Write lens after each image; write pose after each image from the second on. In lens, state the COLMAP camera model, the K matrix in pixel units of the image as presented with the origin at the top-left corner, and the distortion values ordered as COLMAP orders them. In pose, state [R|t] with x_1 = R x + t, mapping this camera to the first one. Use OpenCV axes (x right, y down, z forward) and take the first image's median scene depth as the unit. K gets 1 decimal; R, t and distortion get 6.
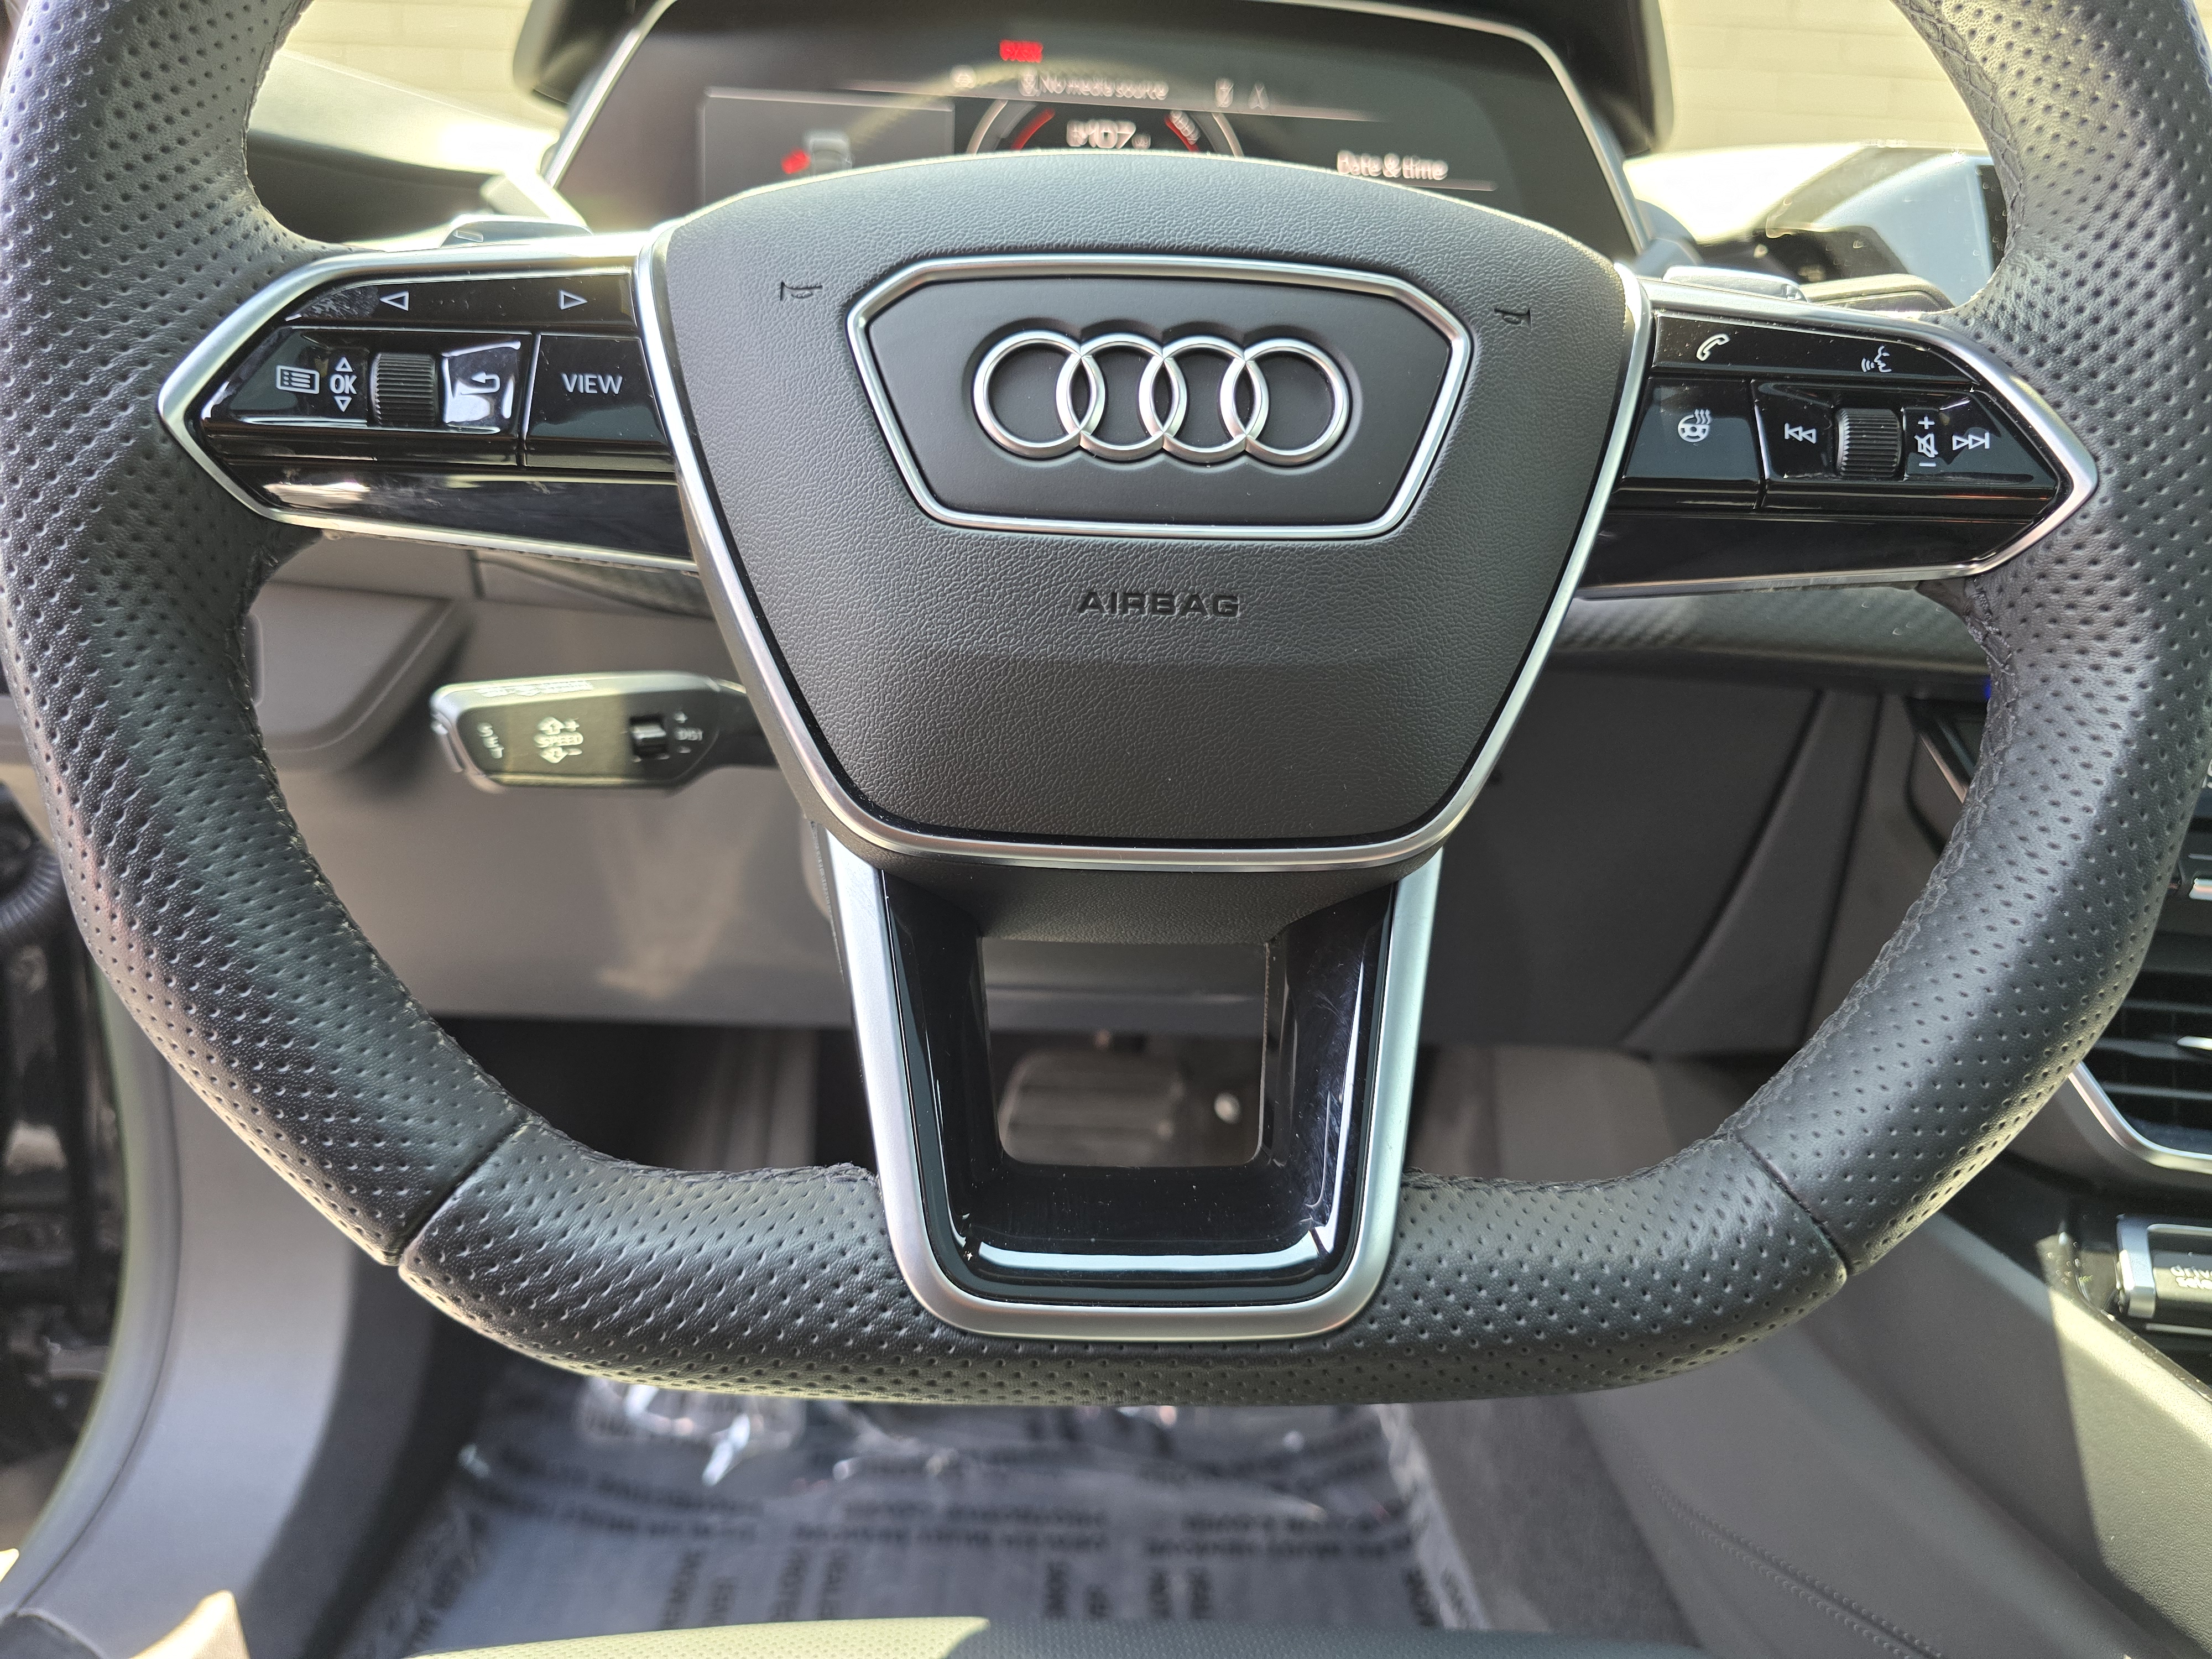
lens RADIAL K [[1549.1, 0, 1097.9], [0, 1549.1, 841.7], [0, 0, 1]] dist [-0.006819, -0.002898]
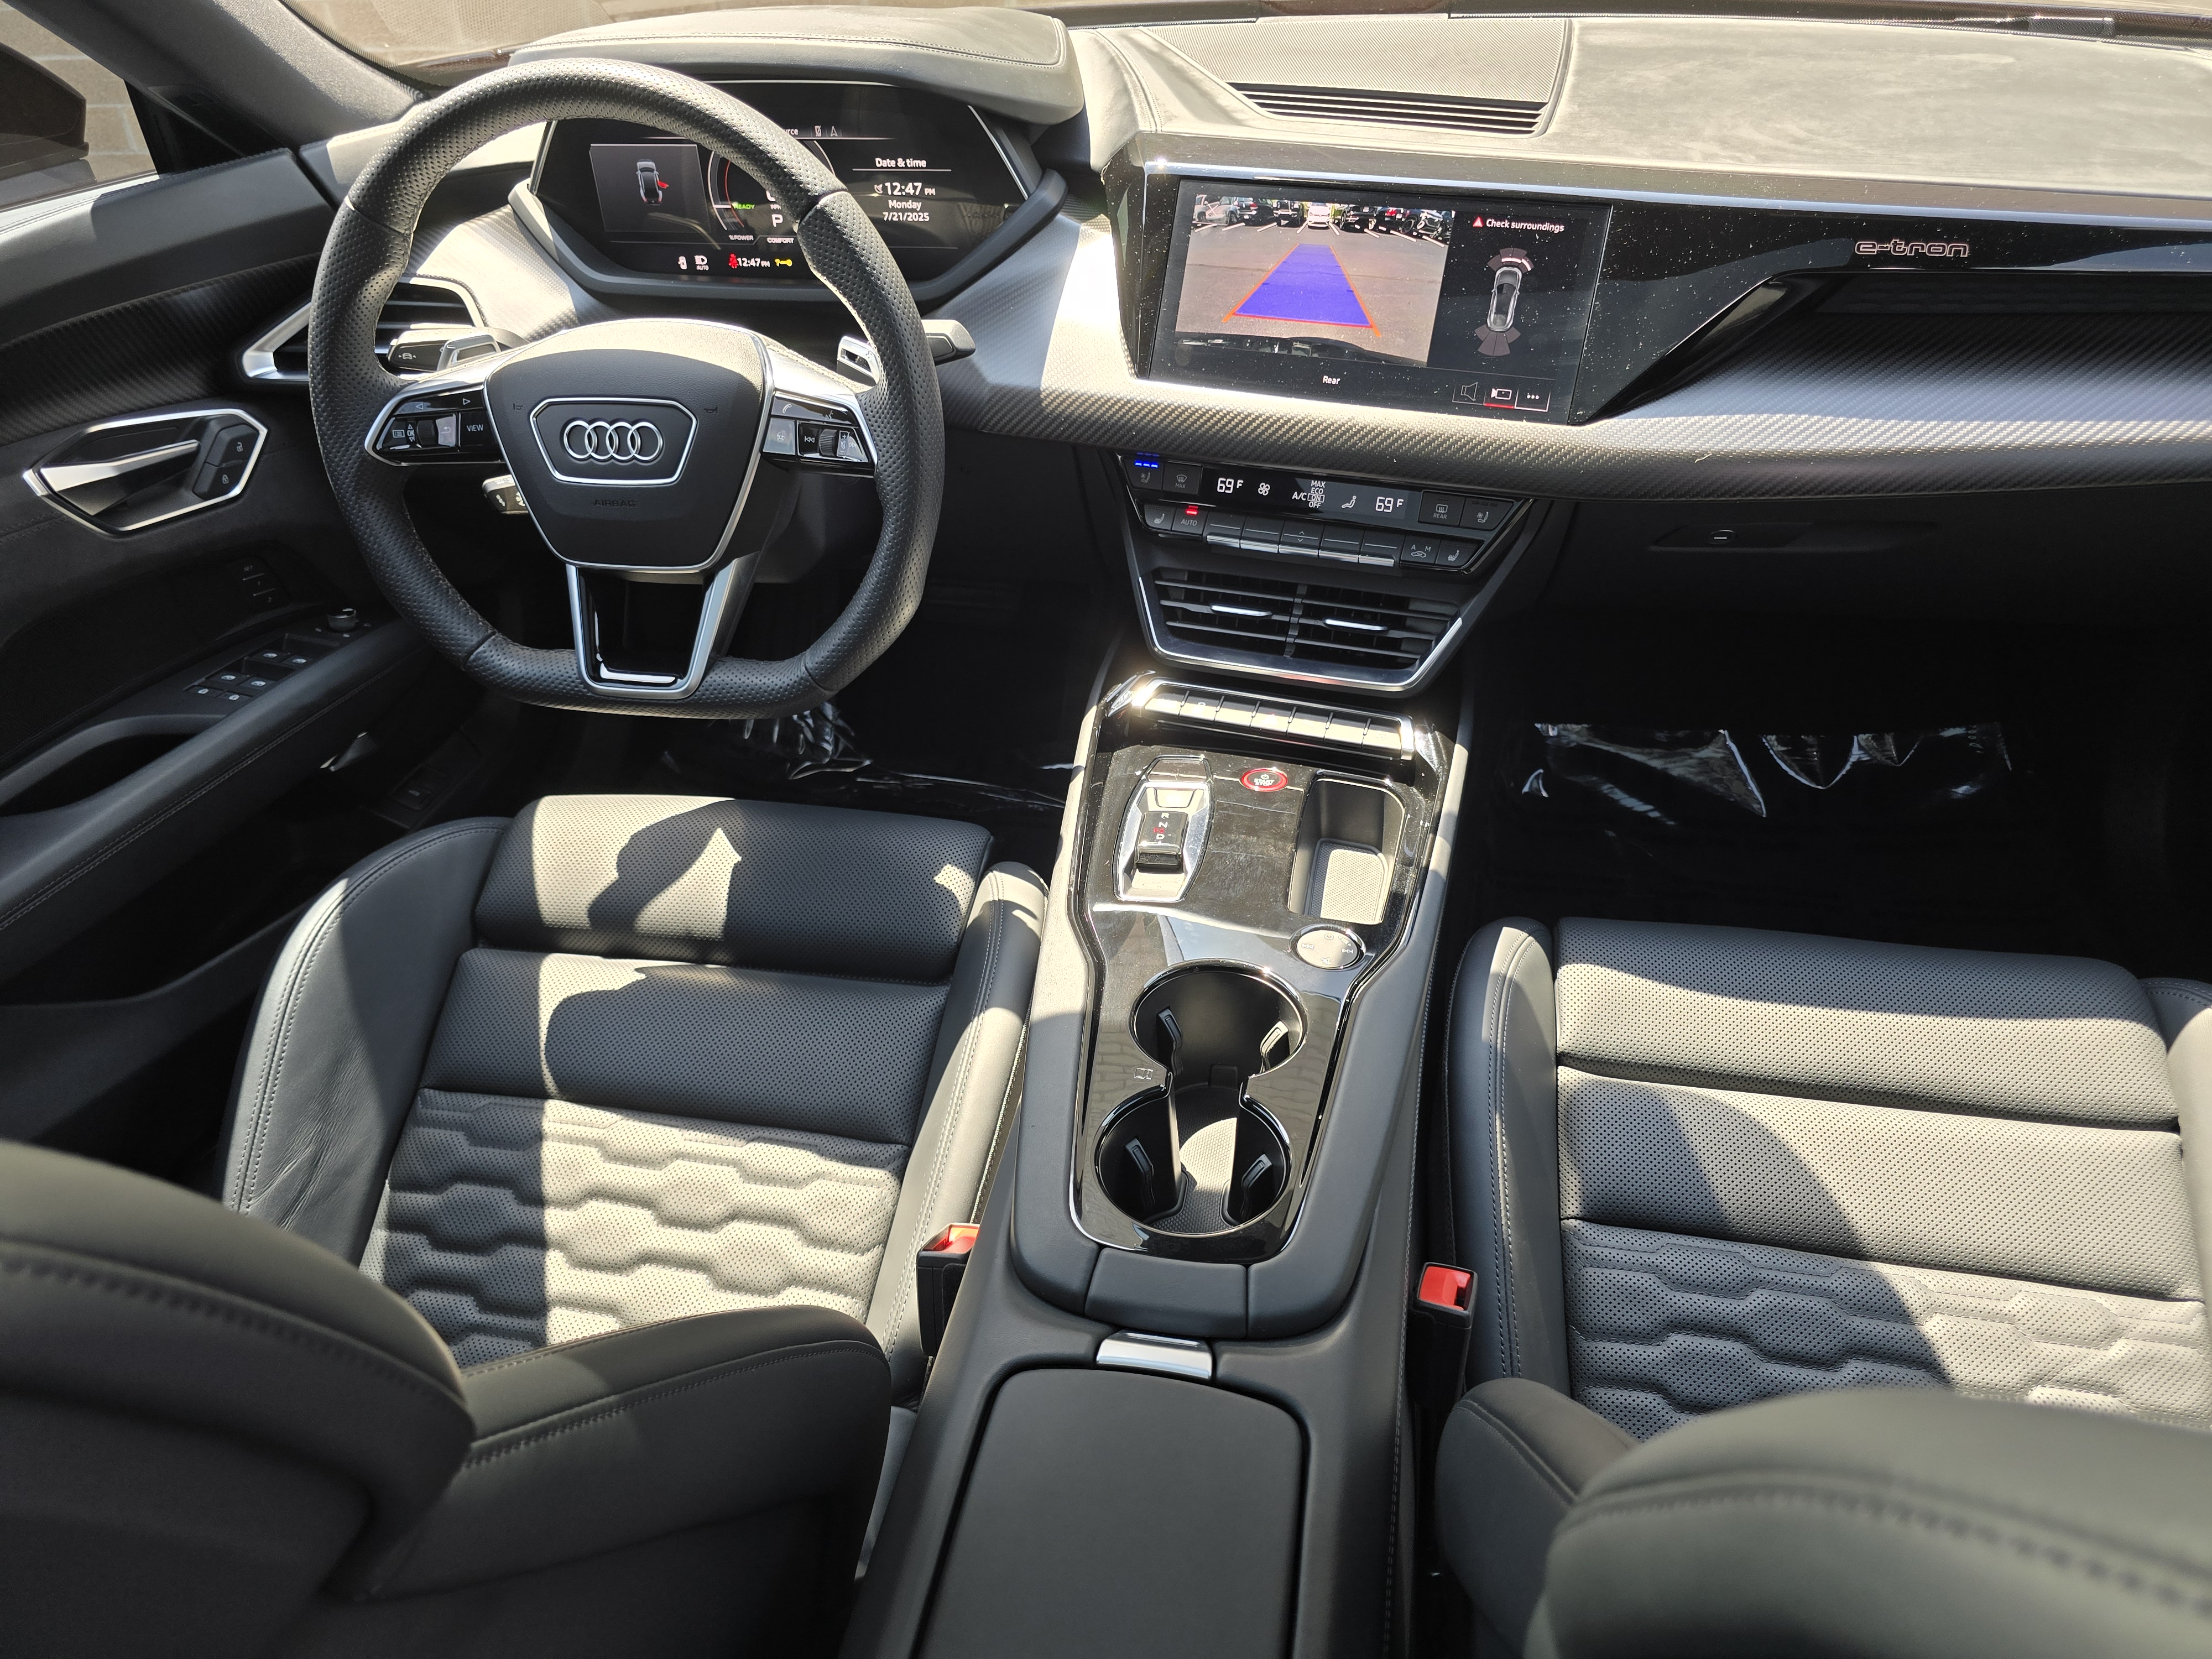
lens RADIAL K [[1470.9, 0, 1106.0], [0, 1470.9, 829.5], [0, 0, 1]] dist [0.070724, -0.073905]
pose [[0.972491, 0.065395, -0.223572, 1.910452], [0.022569, 0.928818, 0.369848, -0.680048], [0.231844, -0.364720, 0.901791, -2.080491]]
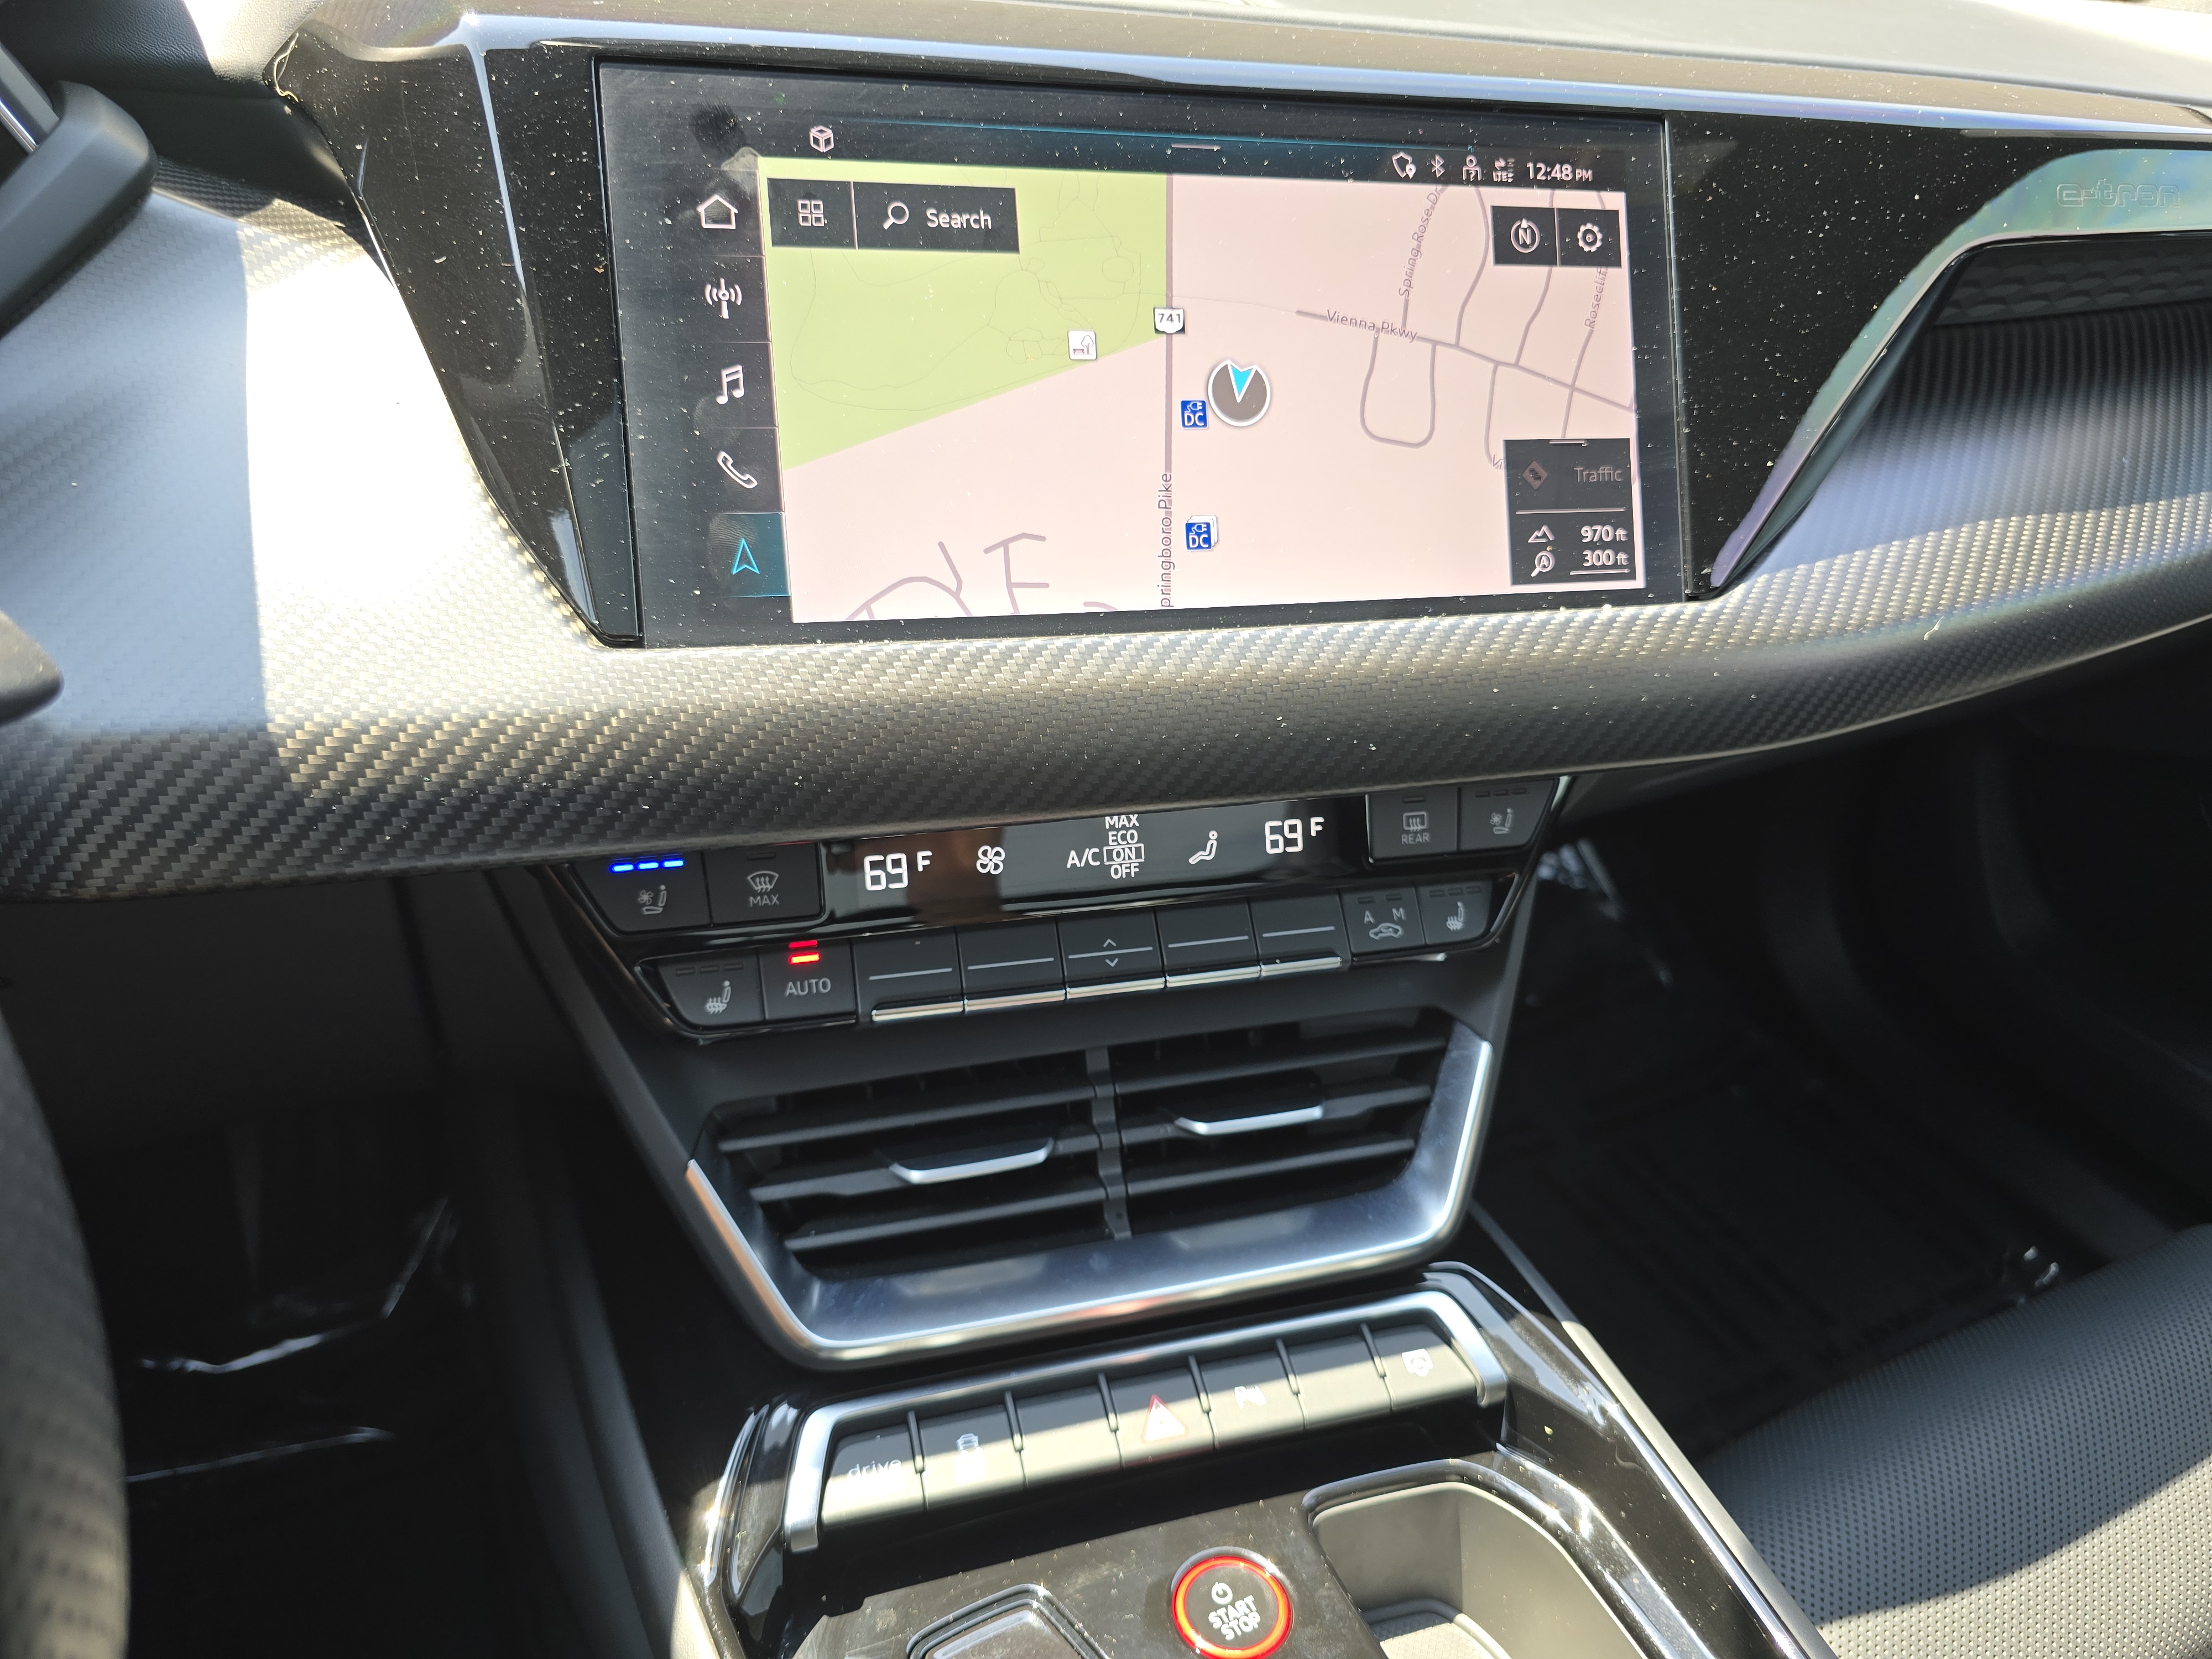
lens RADIAL K [[1549.1, 0, 1097.9], [0, 1549.1, 841.7], [0, 0, 1]] dist [-0.006819, -0.002898]
pose [[0.916196, -0.201751, 0.346238, 0.967673], [0.076975, 0.936532, 0.342027, -0.609648], [-0.393267, -0.286712, 0.873577, 0.400017]]
